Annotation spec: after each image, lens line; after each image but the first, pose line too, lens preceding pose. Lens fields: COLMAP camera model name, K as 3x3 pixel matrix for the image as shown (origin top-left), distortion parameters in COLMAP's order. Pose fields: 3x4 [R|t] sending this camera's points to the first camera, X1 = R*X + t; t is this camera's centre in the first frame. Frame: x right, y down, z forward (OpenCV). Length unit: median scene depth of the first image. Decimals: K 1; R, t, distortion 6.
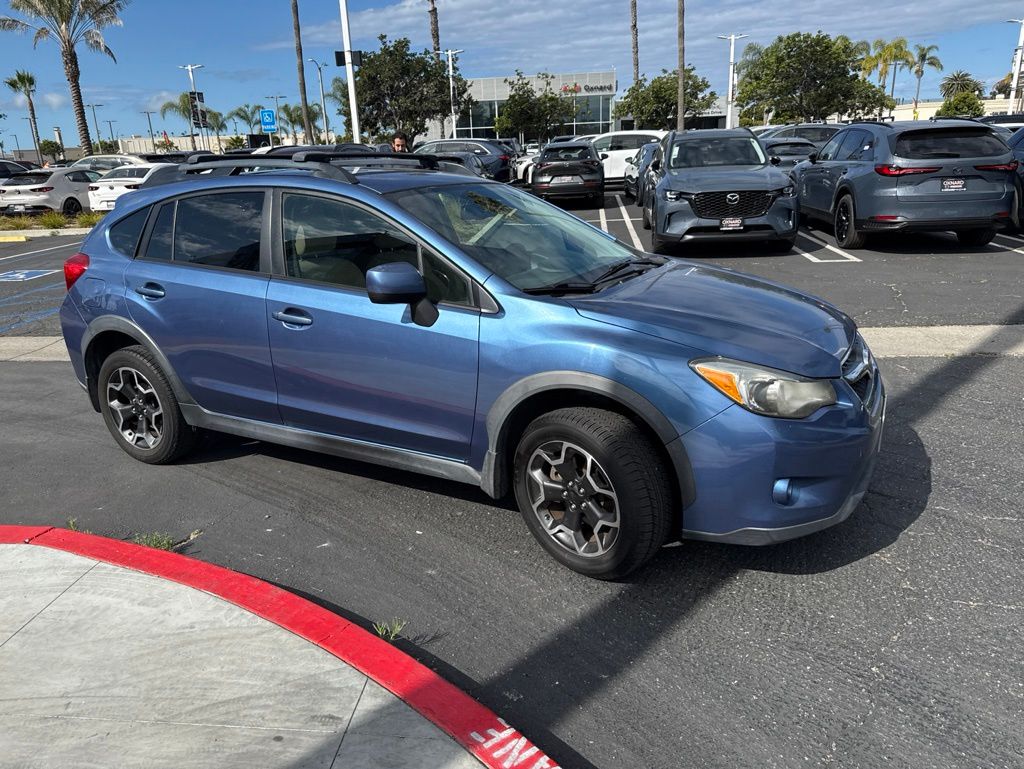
lens RADIAL K [[726.7, 0, 508.8], [0, 726.7, 384.8], [0, 0, 1]] dist [0.011372, -0.014930]
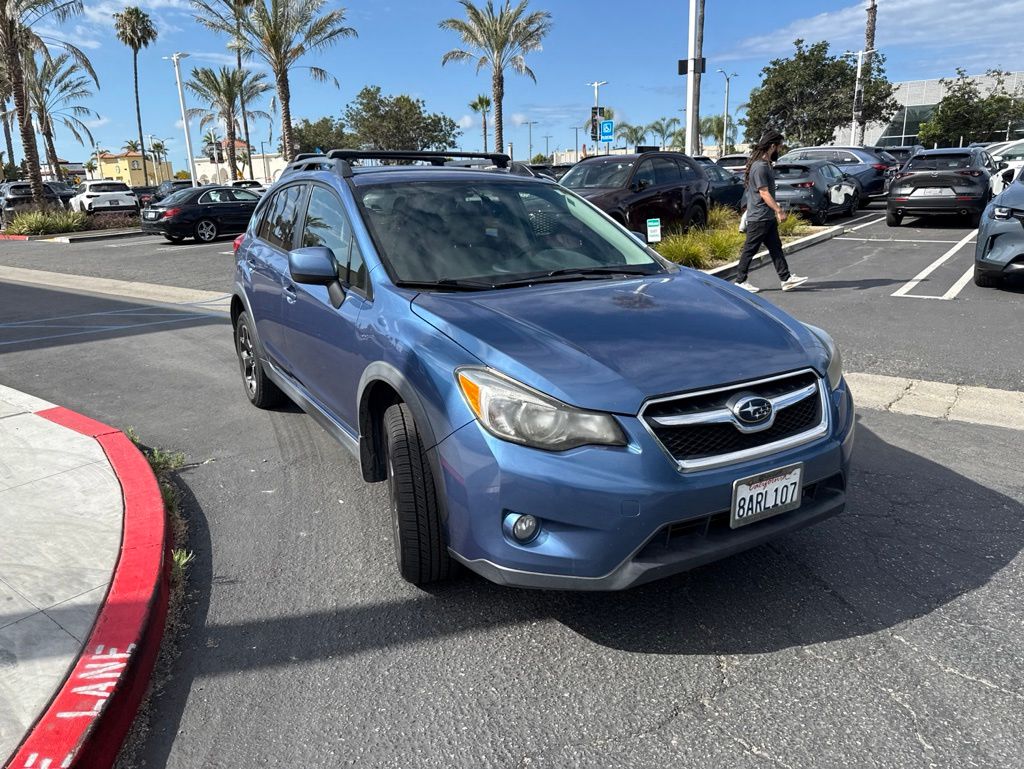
lens RADIAL K [[730.6, 0, 508.7], [0, 730.6, 387.3], [0, 0, 1]] dist [0.014535, -0.017217]
pose [[0.855276, 0.154192, -0.494700, 0.473953], [-0.160972, 0.986527, 0.029188, -0.027341], [0.492536, 0.054669, 0.868573, 0.138773]]
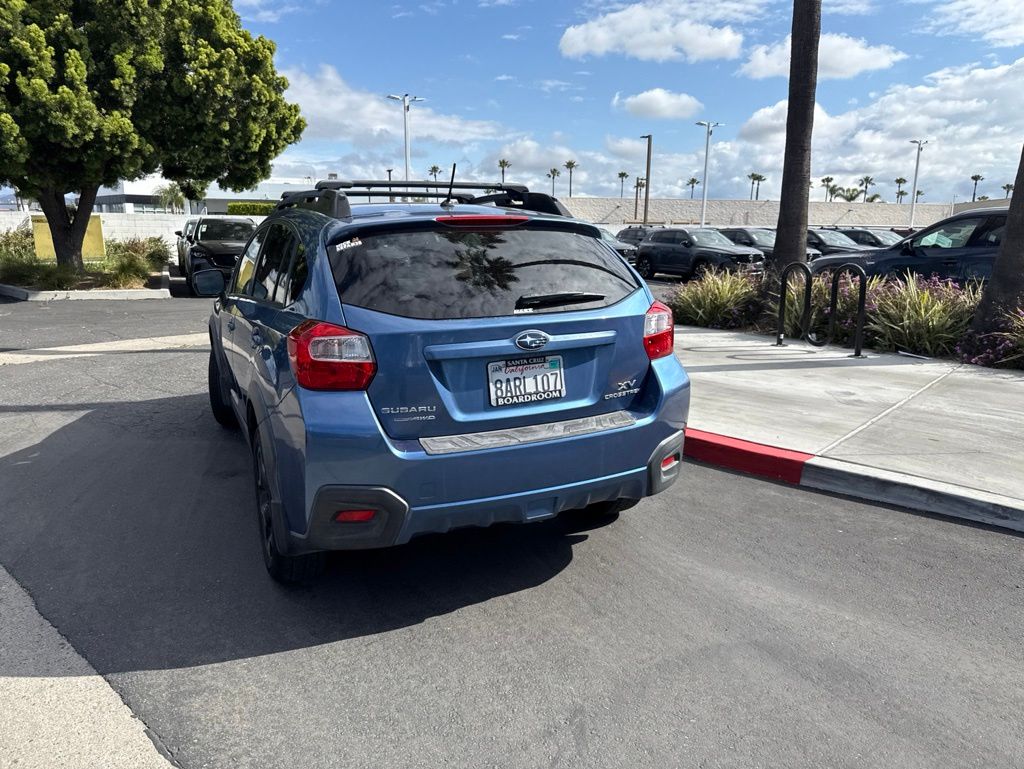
lens RADIAL K [[723.0, 0, 505.8], [0, 723.0, 393.9], [0, 0, 1]] dist [0.019742, -0.022896]
pose [[-0.801318, -0.098117, 0.590138, -0.925162], [0.206240, 0.880678, 0.426464, -0.442791], [-0.561564, 0.463443, -0.685468, 1.649179]]
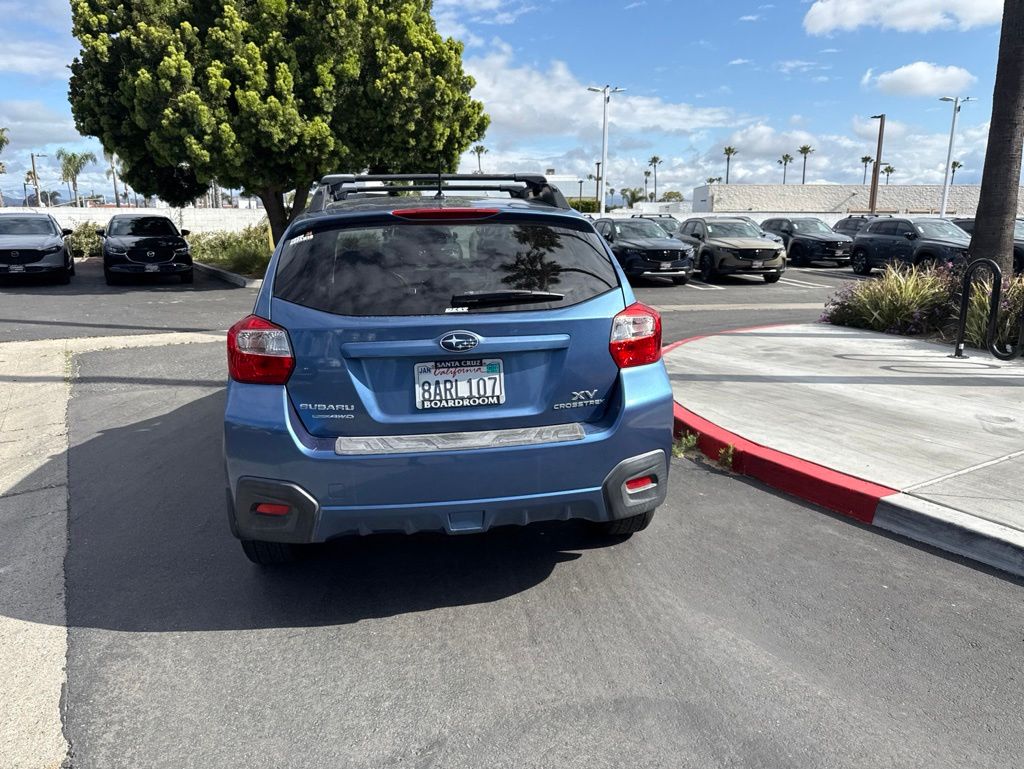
lens RADIAL K [[722.0, 0, 507.4], [0, 722.0, 392.9], [0, 0, 1]] dist [0.038306, -0.052109]
pose [[-0.595816, -0.144938, 0.789935, -1.061434], [0.267341, 0.891694, 0.365254, -0.379175], [-0.757319, 0.428806, -0.492537, 1.464295]]
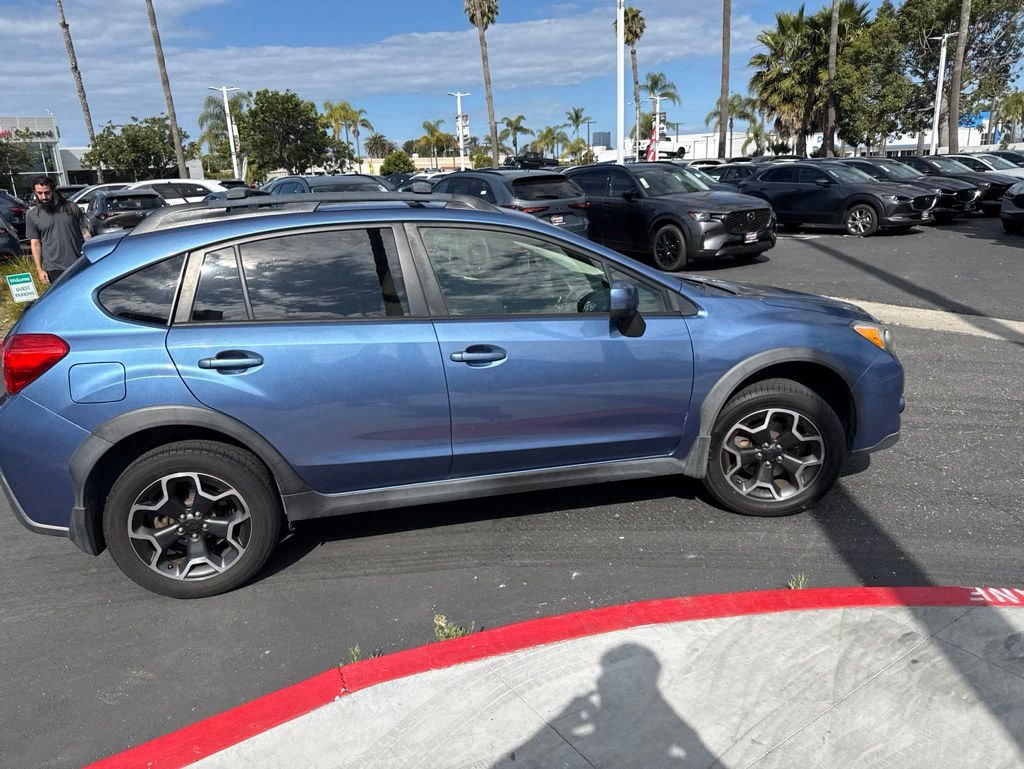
lens RADIAL K [[725.3, 0, 507.9], [0, 725.3, 393.3], [0, 0, 1]] dist [0.012493, -0.016127]
pose [[0.763971, -0.180068, 0.619616, -0.684425], [0.213544, 0.976717, 0.020551, -0.045221], [-0.608890, 0.116615, 0.784636, 0.203391]]
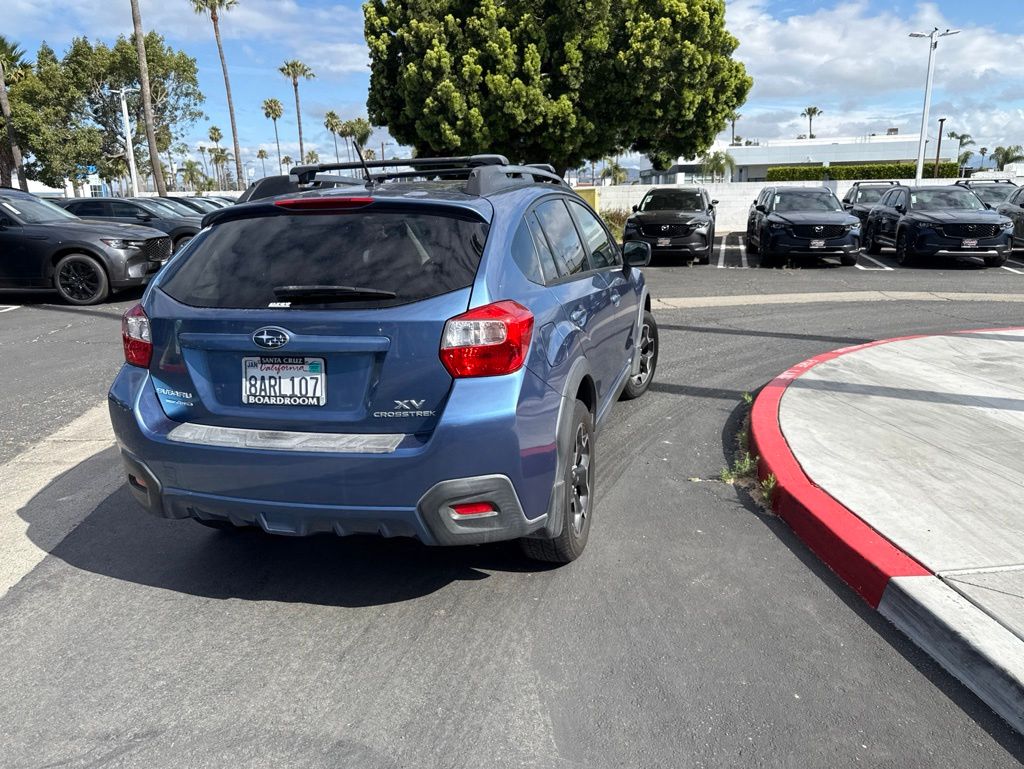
lens RADIAL K [[723.9, 0, 506.7], [0, 723.9, 386.8], [0, 0, 1]] dist [0.018260, -0.022042]
pose [[-0.213538, -0.202973, 0.955617, -1.162198], [0.323599, 0.908262, 0.265225, -0.269932], [-0.921784, 0.365872, -0.128267, 1.105114]]
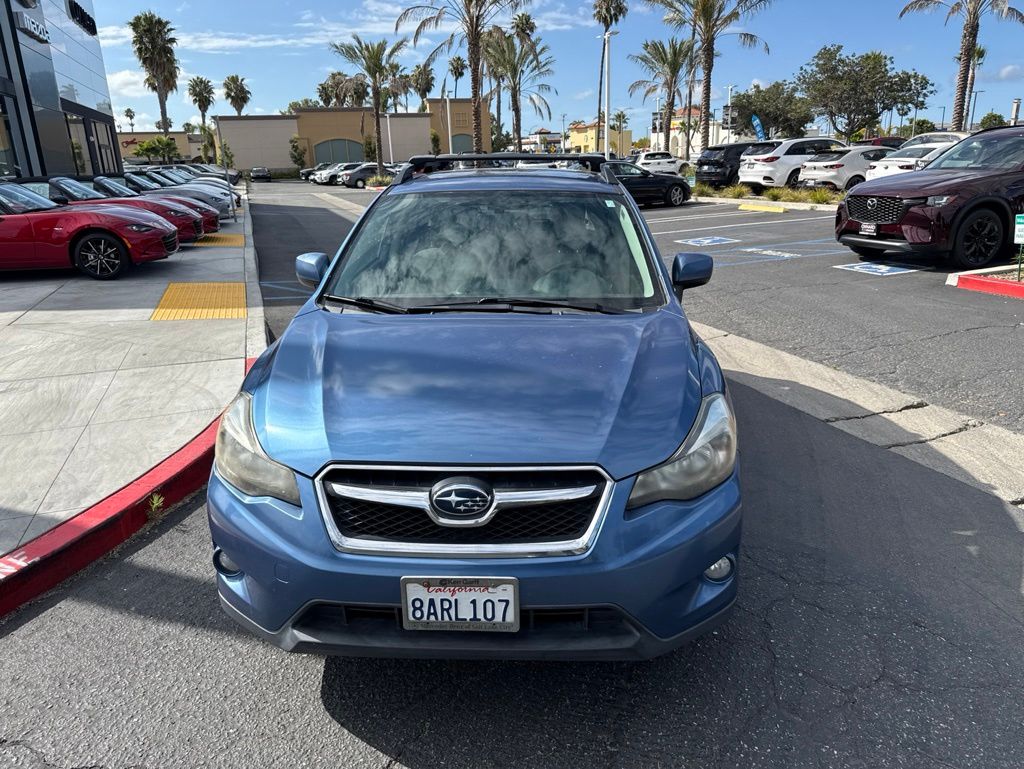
lens RADIAL K [[733.4, 0, 517.1], [0, 733.4, 379.5], [0, 0, 1]] dist [0.012455, -0.010947]
pose [[0.434506, 0.284455, -0.854570, 0.759690], [-0.263747, 0.947409, 0.181255, -0.195155], [0.861186, 0.146634, 0.486679, 0.513067]]
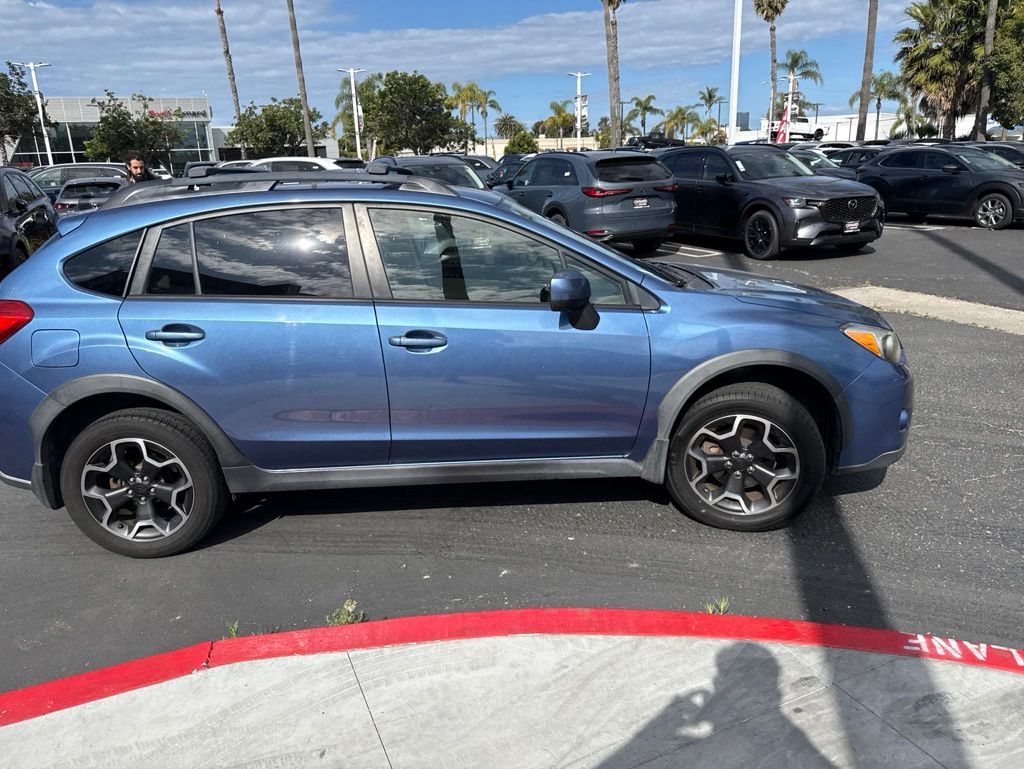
lens RADIAL K [[724.7, 0, 508.1], [0, 724.7, 383.0], [0, 0, 1]] dist [0.014602, -0.017610]
pose [[0.862221, -0.137544, 0.487501, -0.522783], [0.156506, 0.987675, 0.001859, -0.019492], [-0.481748, 0.074694, 0.873120, 0.121936]]
